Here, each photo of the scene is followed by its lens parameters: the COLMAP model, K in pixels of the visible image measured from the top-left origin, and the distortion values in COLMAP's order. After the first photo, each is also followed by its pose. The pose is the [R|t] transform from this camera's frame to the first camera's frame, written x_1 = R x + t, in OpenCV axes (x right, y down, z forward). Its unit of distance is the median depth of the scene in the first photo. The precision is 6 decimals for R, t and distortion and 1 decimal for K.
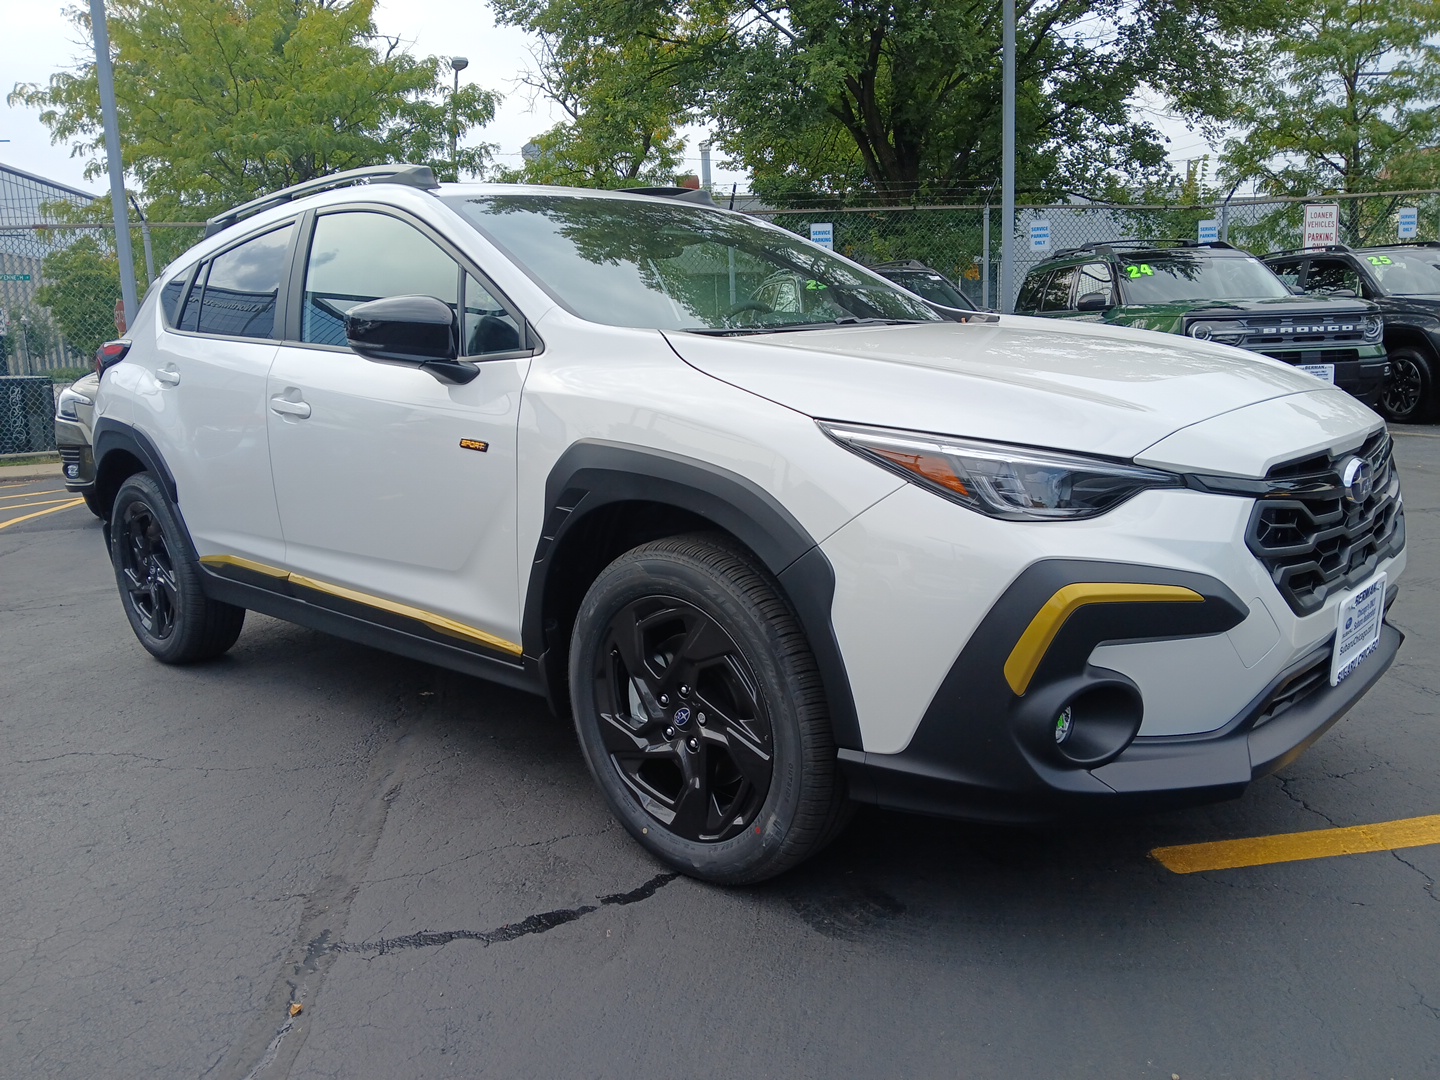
lens RADIAL K [[1109.7, 0, 717.8], [0, 1109.7, 547.9], [0, 0, 1]] dist [0.043716, -0.056557]
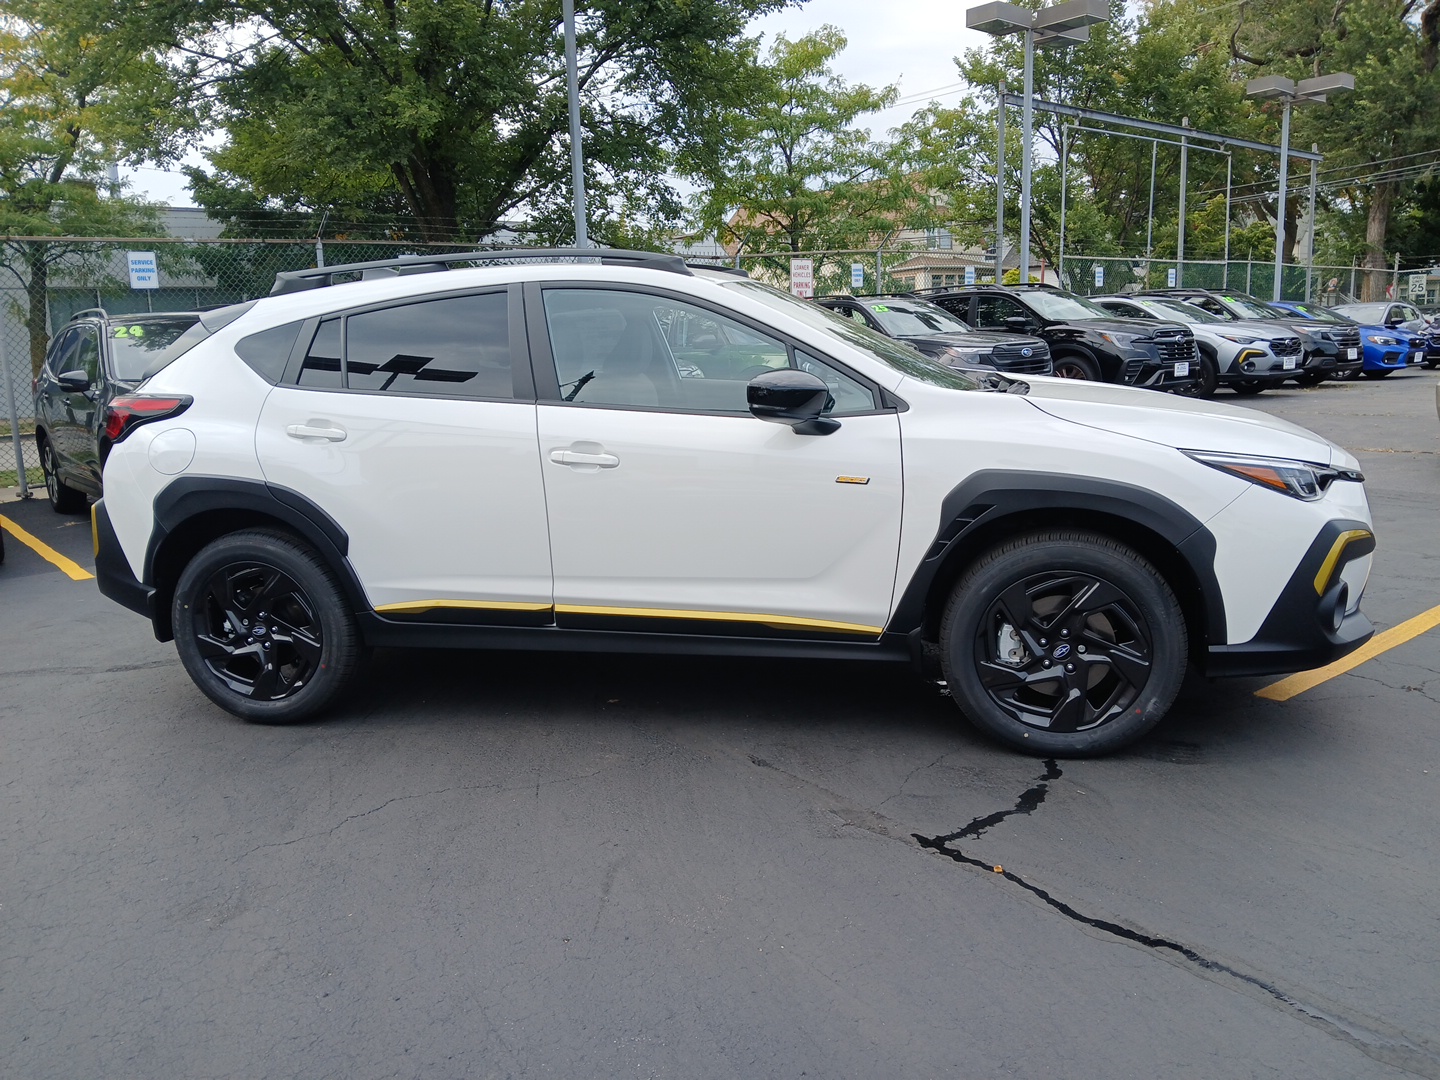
lens RADIAL K [[1114.7, 0, 717.5], [0, 1114.7, 568.0], [0, 0, 1]] dist [0.099866, -0.215749]
pose [[0.862534, -0.095348, 0.496934, -5.454470], [0.093959, 0.995186, 0.027862, -0.211581], [-0.497198, 0.022659, 0.867341, -0.410282]]
